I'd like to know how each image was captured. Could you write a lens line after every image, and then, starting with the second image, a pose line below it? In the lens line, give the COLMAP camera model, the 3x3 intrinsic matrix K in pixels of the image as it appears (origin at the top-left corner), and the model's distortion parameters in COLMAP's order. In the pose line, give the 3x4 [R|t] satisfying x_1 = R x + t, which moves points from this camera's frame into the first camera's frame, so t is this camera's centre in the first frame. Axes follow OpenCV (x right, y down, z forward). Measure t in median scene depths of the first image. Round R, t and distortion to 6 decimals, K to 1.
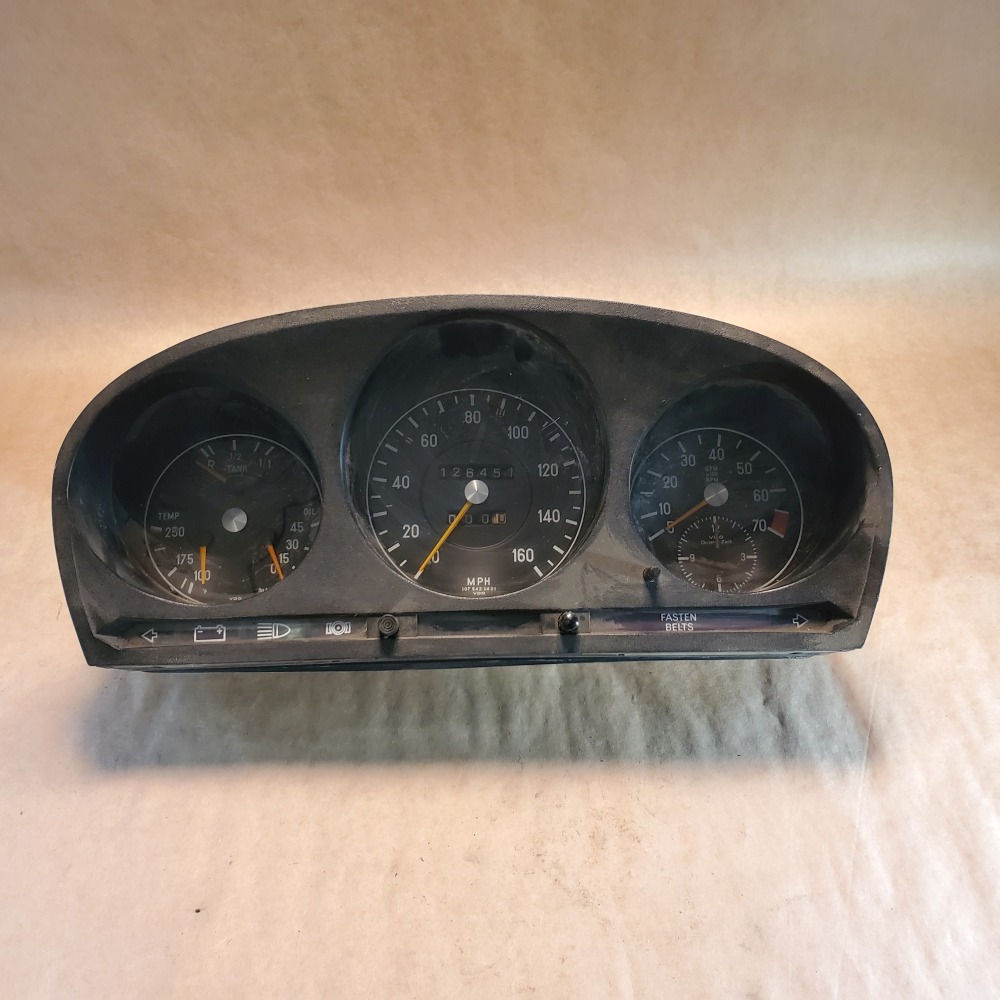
lens RADIAL K [[1085.8, 0, 515.3], [0, 1085.8, 496.3], [0, 0, 1]] dist [-0.004317, 0.017459]
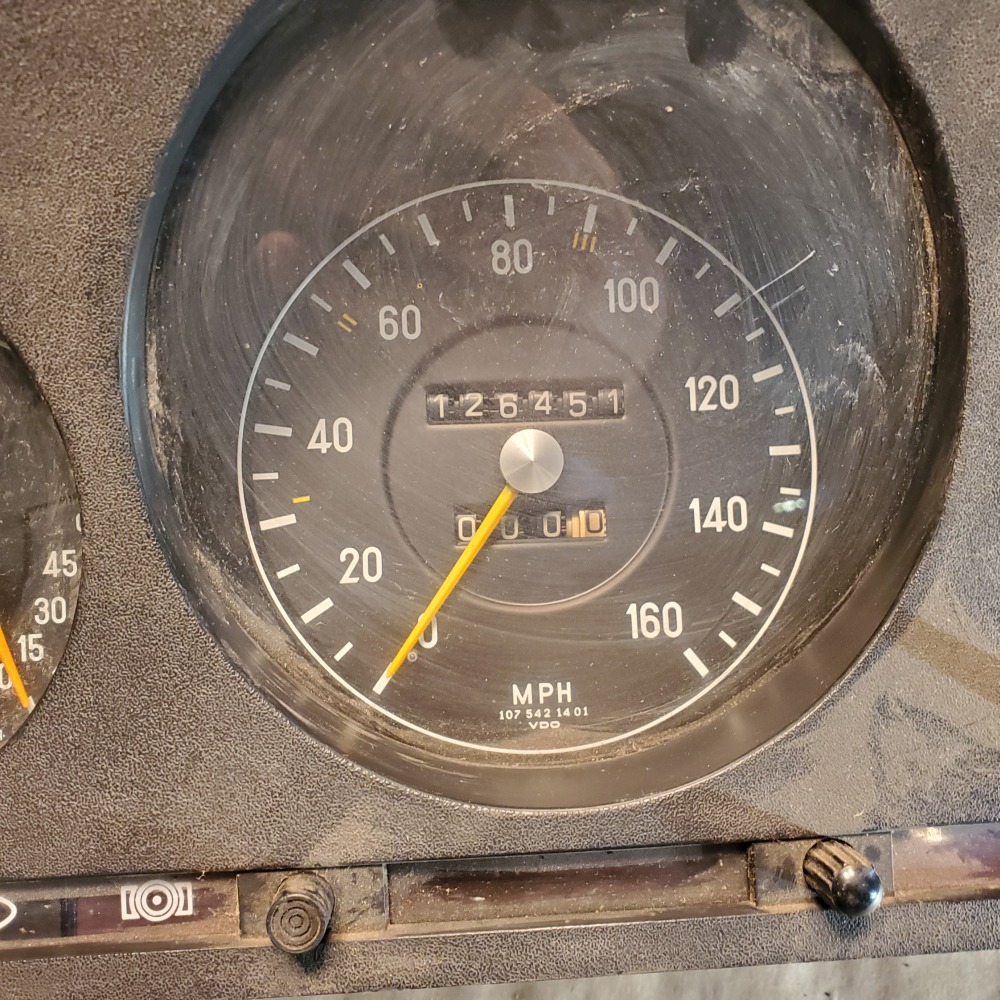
lens RADIAL K [[1100.9, 0, 479.4], [0, 1100.9, 500.1], [0, 0, 1]] dist [0.056741, -0.215488]
pose [[0.999710, -0.024011, -0.001565, -0.054291], [0.023980, 0.988836, 0.147063, -0.047651], [-0.001983, -0.147058, 0.989126, 0.630074]]
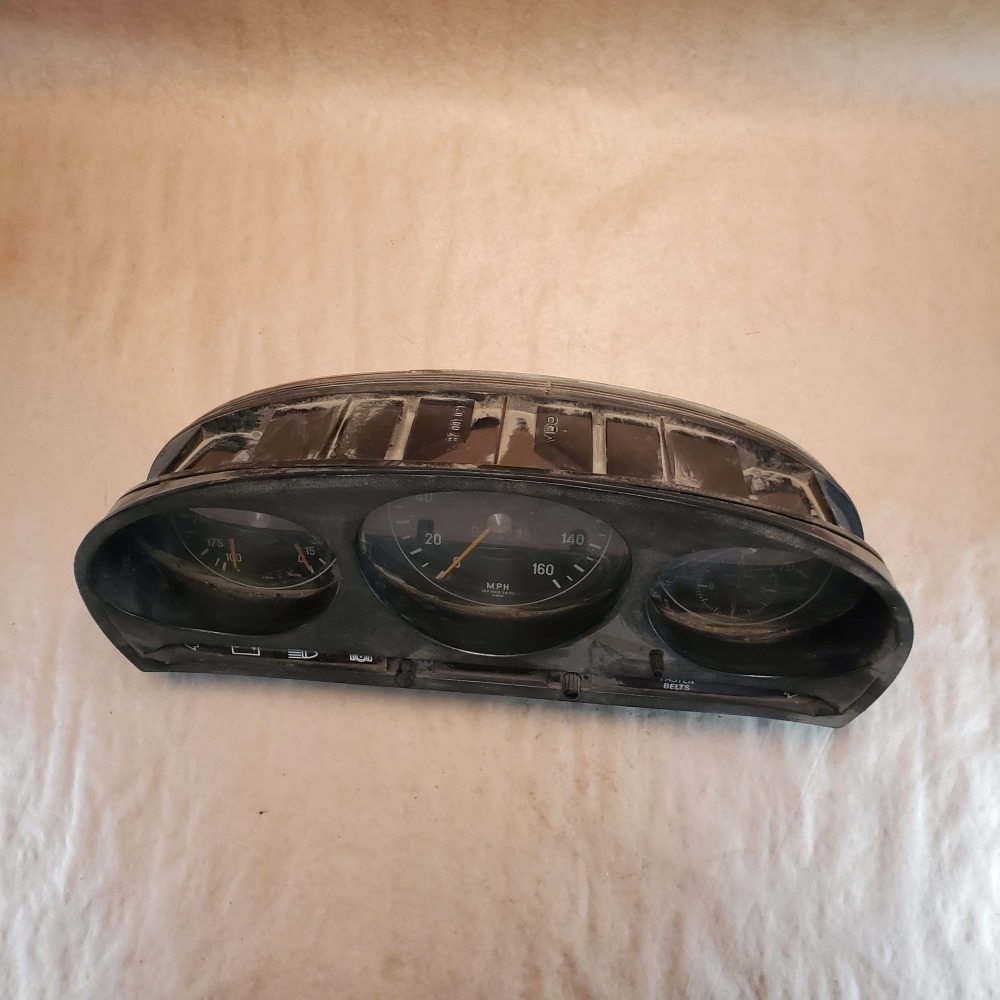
lens RADIAL K [[1090.8, 0, 514.8], [0, 1090.8, 501.9], [0, 0, 1]] dist [-0.024745, 0.039630]
pose [[0.992873, 0.111483, -0.042134, 0.016988], [-0.051870, 0.722508, 0.689414, -0.699481], [0.107300, -0.682315, 0.723141, 0.311861]]
